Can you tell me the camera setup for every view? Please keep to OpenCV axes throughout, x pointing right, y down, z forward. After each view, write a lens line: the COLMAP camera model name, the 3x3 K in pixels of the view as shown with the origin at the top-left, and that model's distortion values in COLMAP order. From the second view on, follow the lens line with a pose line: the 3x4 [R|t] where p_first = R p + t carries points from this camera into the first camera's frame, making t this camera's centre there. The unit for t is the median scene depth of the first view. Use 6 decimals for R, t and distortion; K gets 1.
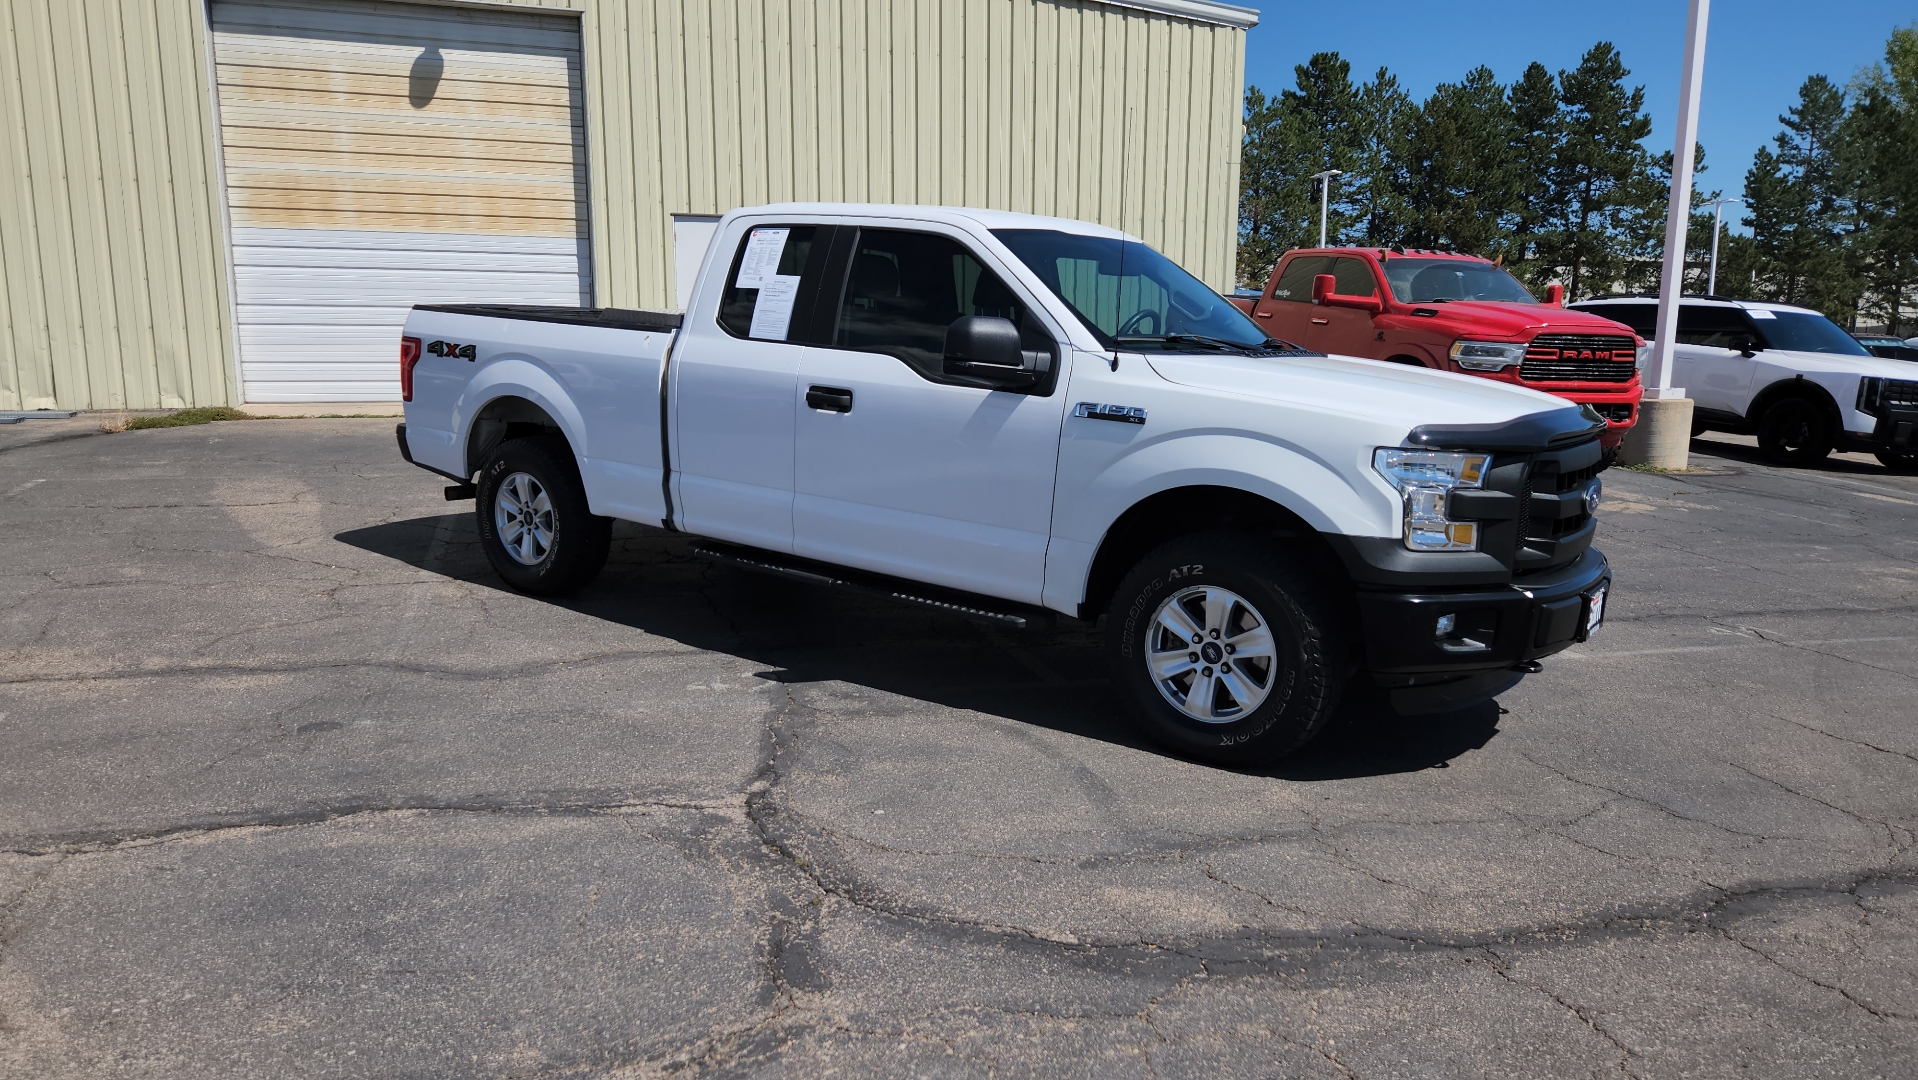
lens RADIAL K [[1284.4, 0, 927.3], [0, 1284.4, 545.5], [0, 0, 1]] dist [0.070710, -0.056462]
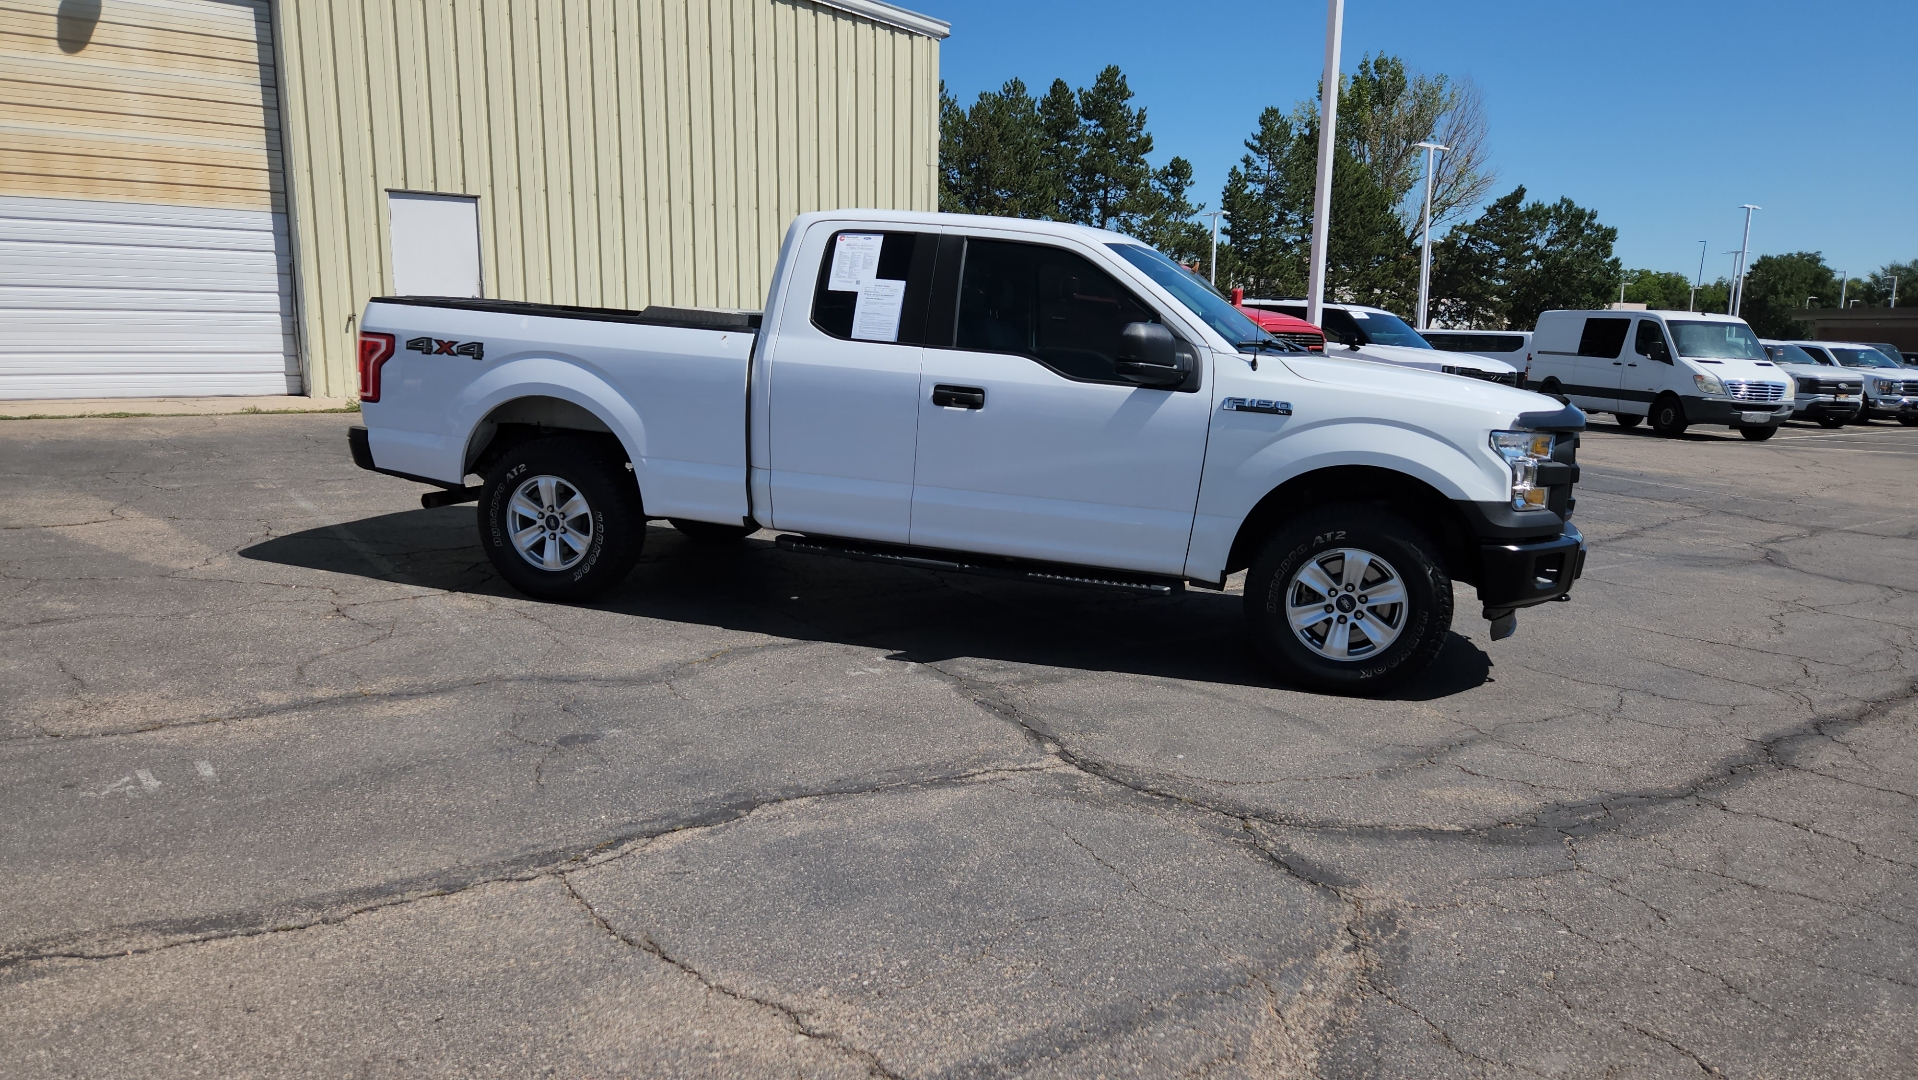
lens RADIAL K [[1284.4, 0, 938.8], [0, 1284.4, 555.9], [0, 0, 1]] dist [0.070710, -0.056462]
pose [[0.937801, -0.054395, 0.342885, -0.463373], [0.047946, 0.998478, 0.027265, -0.010811], [-0.343847, -0.009129, 0.938981, -0.007692]]
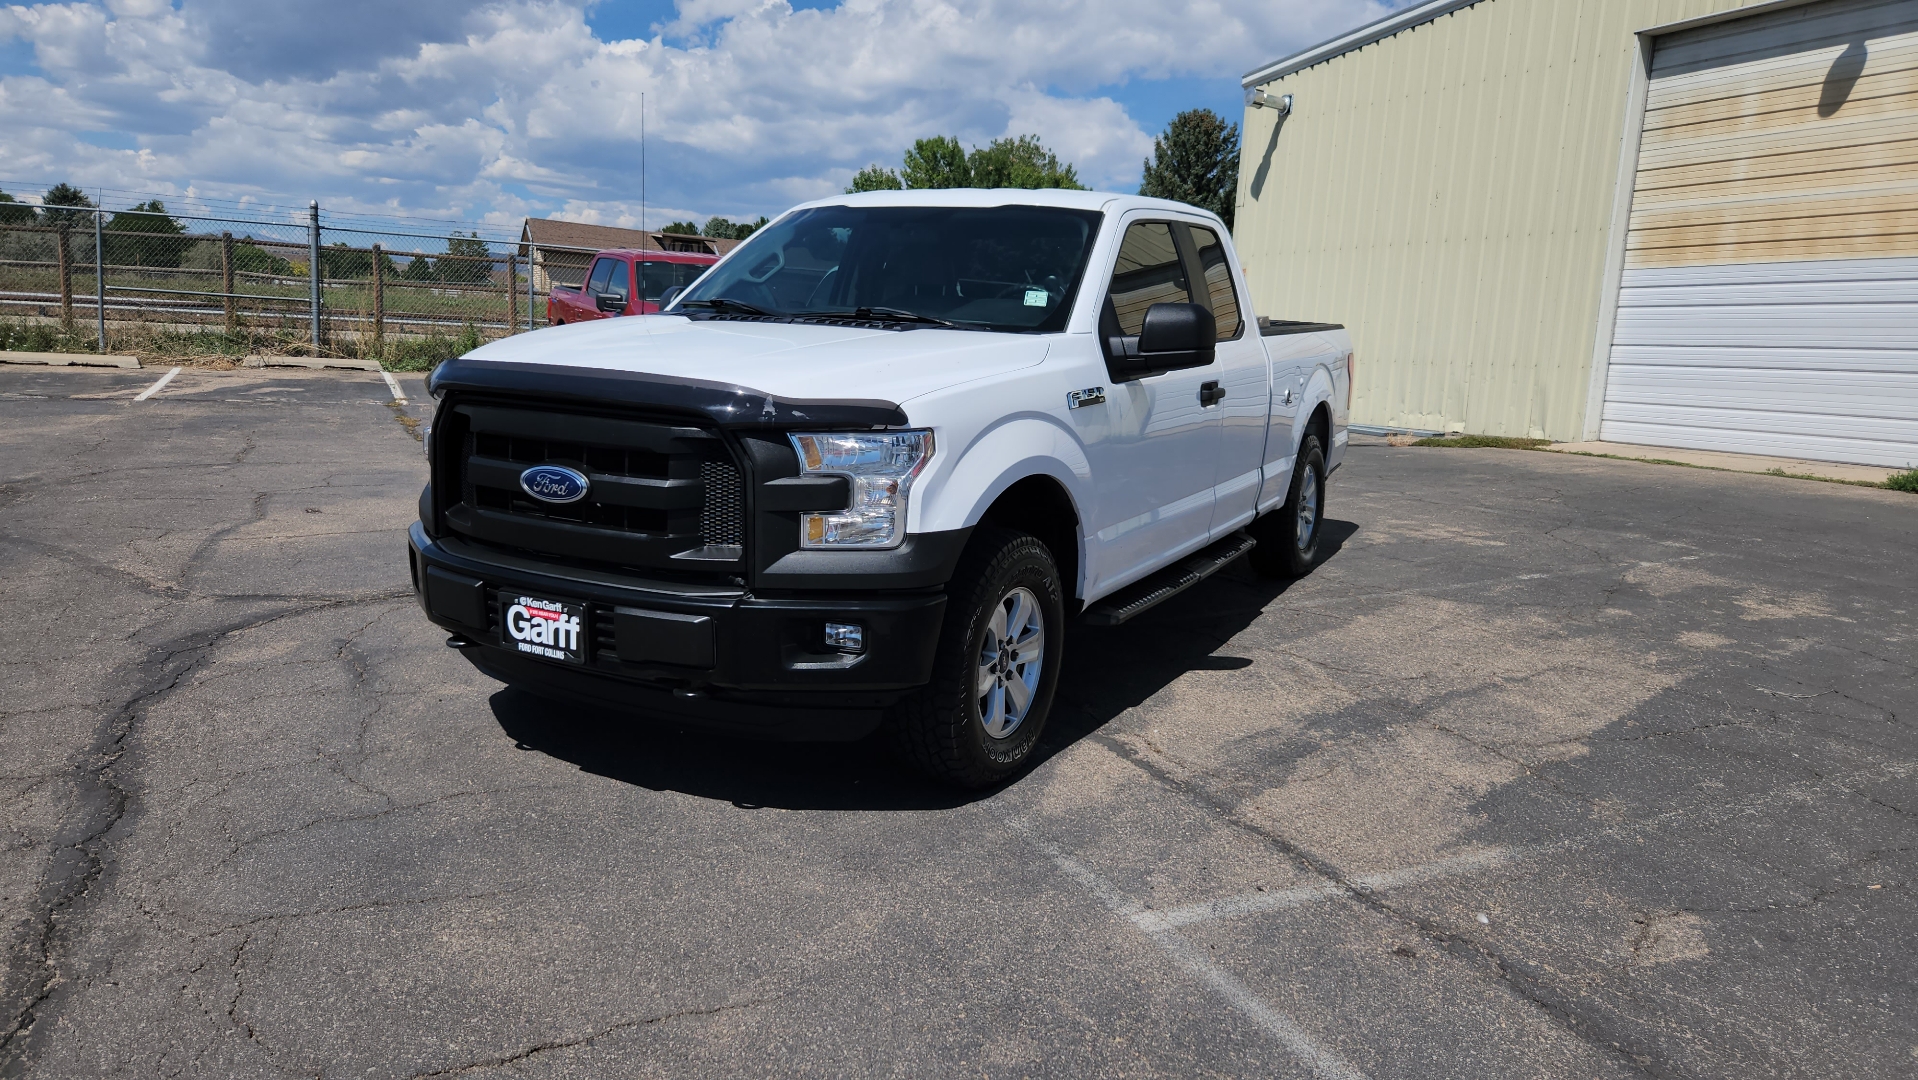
lens RADIAL K [[1284.0, 0, 952.9], [0, 1284.0, 548.0], [0, 0, 1]] dist [0.063732, -0.048957]
pose [[0.141053, 0.150846, -0.978442, 1.130797], [-0.206086, 0.971147, 0.120011, -0.122026], [0.968314, 0.184716, 0.168070, 0.954930]]
